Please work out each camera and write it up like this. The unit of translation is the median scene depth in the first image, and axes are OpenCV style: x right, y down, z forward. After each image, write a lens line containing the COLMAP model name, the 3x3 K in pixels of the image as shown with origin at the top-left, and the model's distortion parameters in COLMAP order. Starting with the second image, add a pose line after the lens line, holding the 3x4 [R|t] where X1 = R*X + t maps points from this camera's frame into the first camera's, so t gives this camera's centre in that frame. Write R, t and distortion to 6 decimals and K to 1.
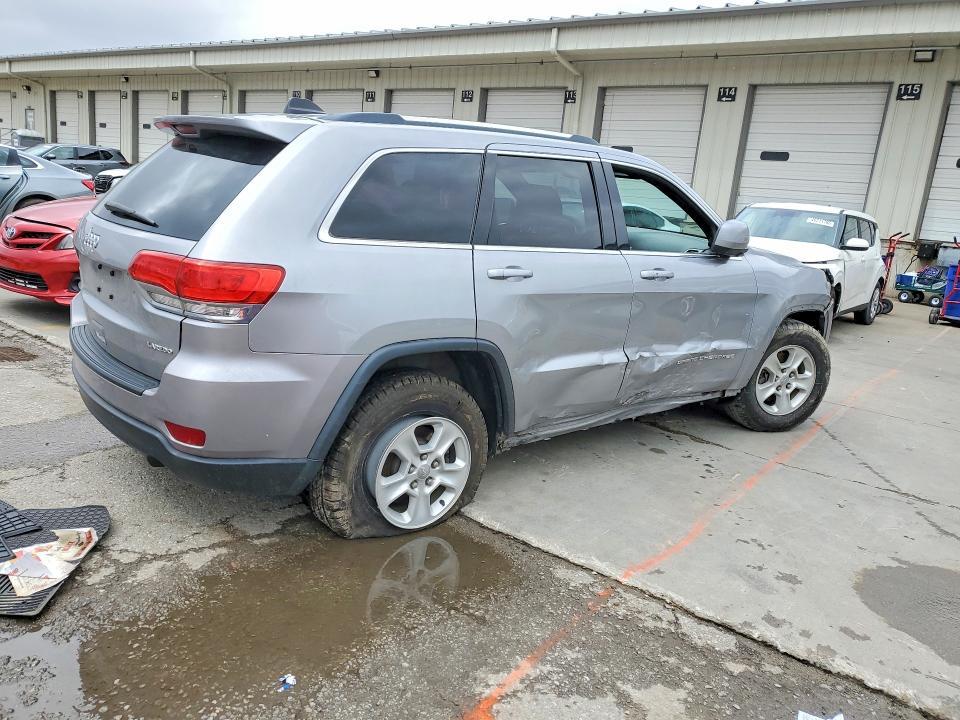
lens RADIAL K [[764.0, 0, 478.4], [0, 764.0, 360.8], [0, 0, 1]] dist [0.009523, 0.008298]
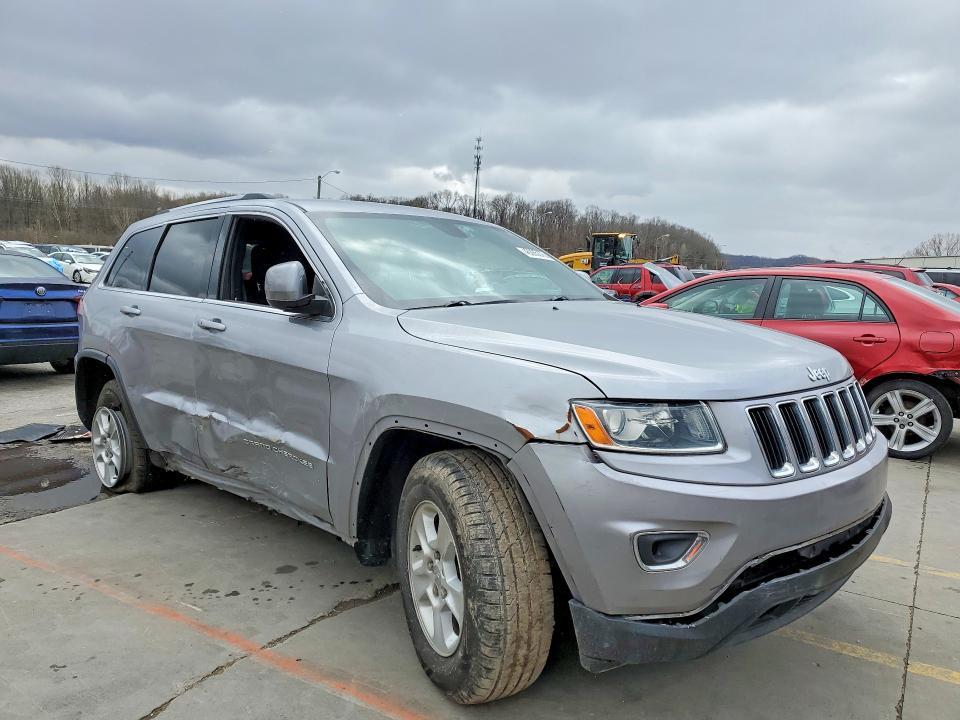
lens RADIAL K [[764.0, 0, 480.3], [0, 764.0, 358.1], [0, 0, 1]] dist [0.009523, 0.008298]
pose [[0.081430, 0.024486, -0.996378, 1.062124], [-0.243444, 0.969907, 0.003940, -0.143412], [0.966491, 0.242241, 0.084941, 1.136491]]
